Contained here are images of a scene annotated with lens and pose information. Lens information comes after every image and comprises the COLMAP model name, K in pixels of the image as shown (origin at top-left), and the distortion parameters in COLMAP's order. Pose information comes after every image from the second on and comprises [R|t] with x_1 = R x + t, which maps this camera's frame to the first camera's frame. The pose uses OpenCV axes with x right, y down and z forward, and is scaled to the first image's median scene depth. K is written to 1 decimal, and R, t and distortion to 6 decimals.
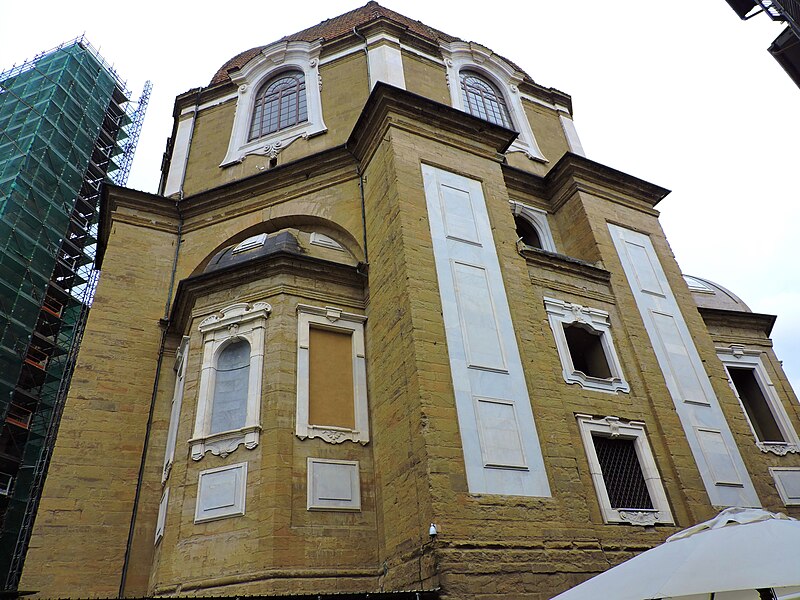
lens RADIAL K [[570.2, 0, 400.0], [0, 570.2, 300.0], [0, 0, 1]] dist [-0.018376, 0.000650]
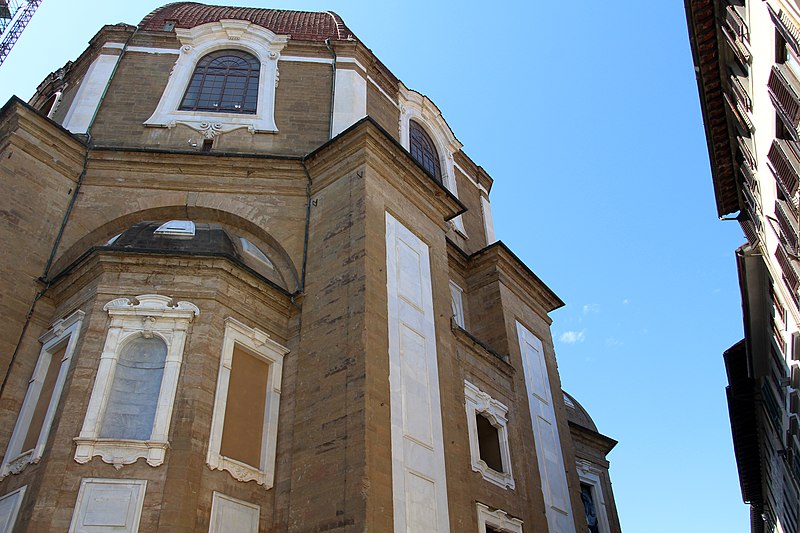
lens RADIAL K [[649.1, 0, 400.0], [0, 649.1, 266.5], [0, 0, 1]] dist [-0.180588, 0.151019]
pose [[0.899250, 0.313303, 0.305272, -0.253234], [-0.280613, 0.948519, -0.146861, 0.004249], [-0.335568, 0.046402, 0.940873, -0.035517]]
